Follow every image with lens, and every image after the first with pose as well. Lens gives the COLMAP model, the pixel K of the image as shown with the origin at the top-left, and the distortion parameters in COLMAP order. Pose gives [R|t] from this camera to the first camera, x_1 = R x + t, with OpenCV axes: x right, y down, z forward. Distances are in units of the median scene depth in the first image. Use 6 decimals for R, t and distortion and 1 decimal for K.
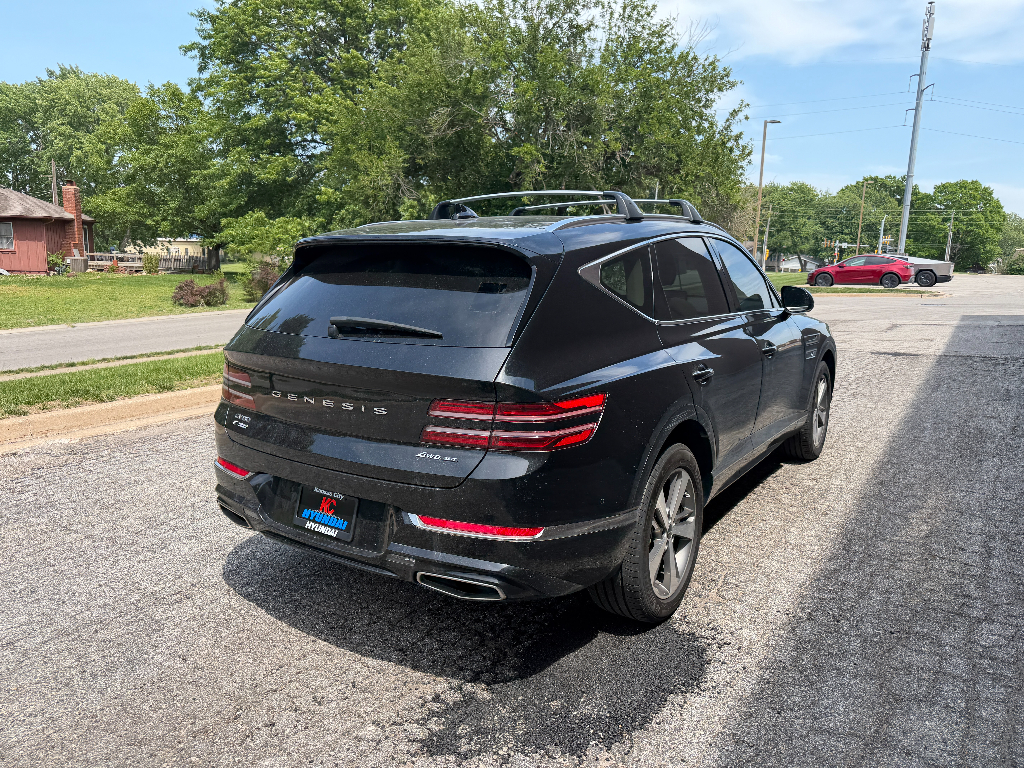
lens RADIAL K [[715.0, 0, 502.3], [0, 715.0, 386.5], [0, 0, 1]] dist [0.002097, -0.028879]
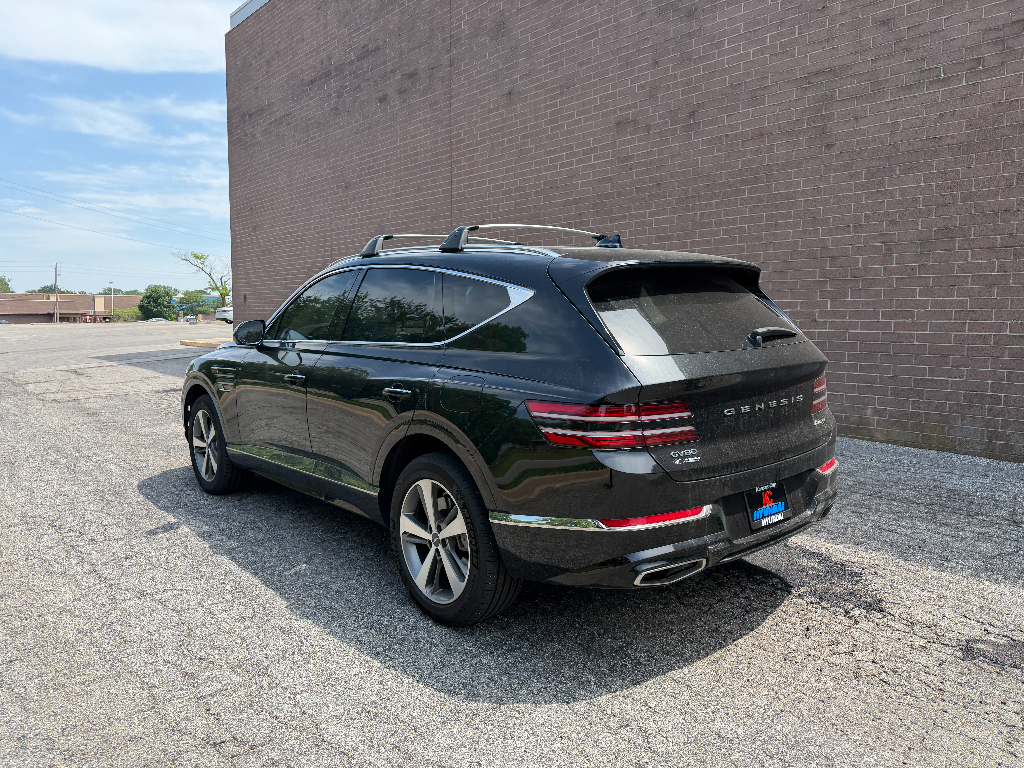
lens RADIAL K [[715.0, 0, 502.3], [0, 715.0, 386.5], [0, 0, 1]] dist [0.002097, -0.028879]
pose [[0.257852, -0.110669, 0.959825, -1.418904], [0.173030, 0.982648, 0.066817, -0.153432], [-0.950565, 0.148849, 0.272527, 1.071344]]
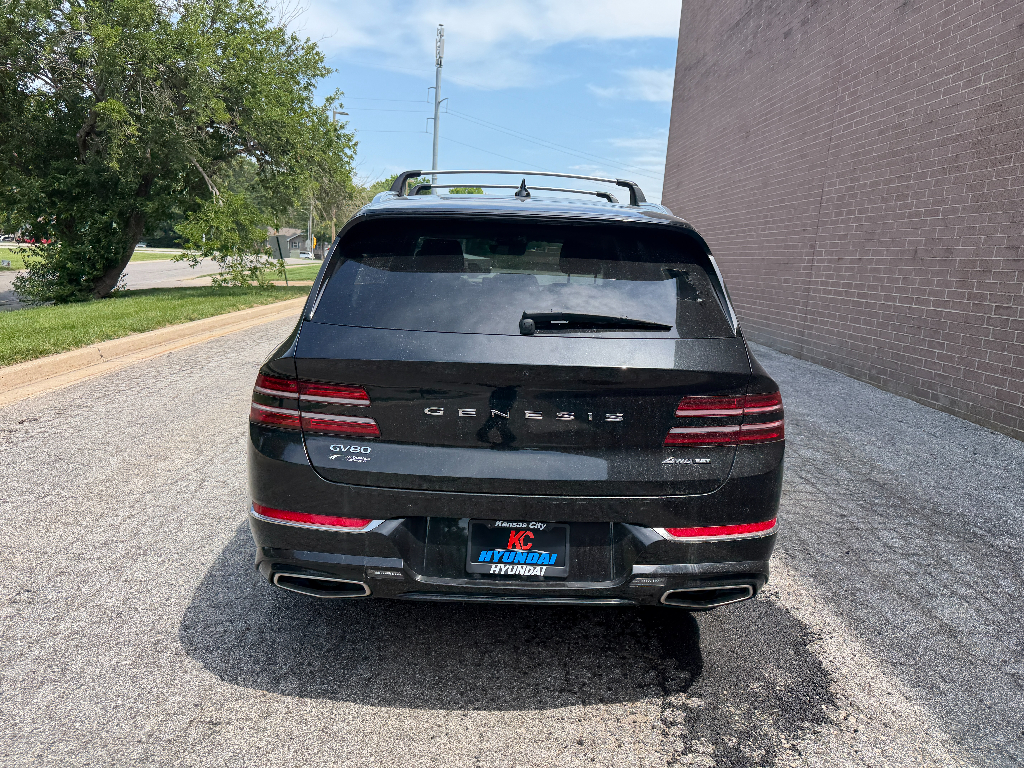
lens RADIAL K [[706.8, 0, 509.6], [0, 706.8, 379.1], [0, 0, 1]] dist [0.051434, -0.096543]
pose [[0.810977, -0.069408, 0.580947, -0.715823], [0.062884, 0.997527, 0.031394, -0.043621], [-0.581689, 0.011073, 0.813336, 0.347702]]
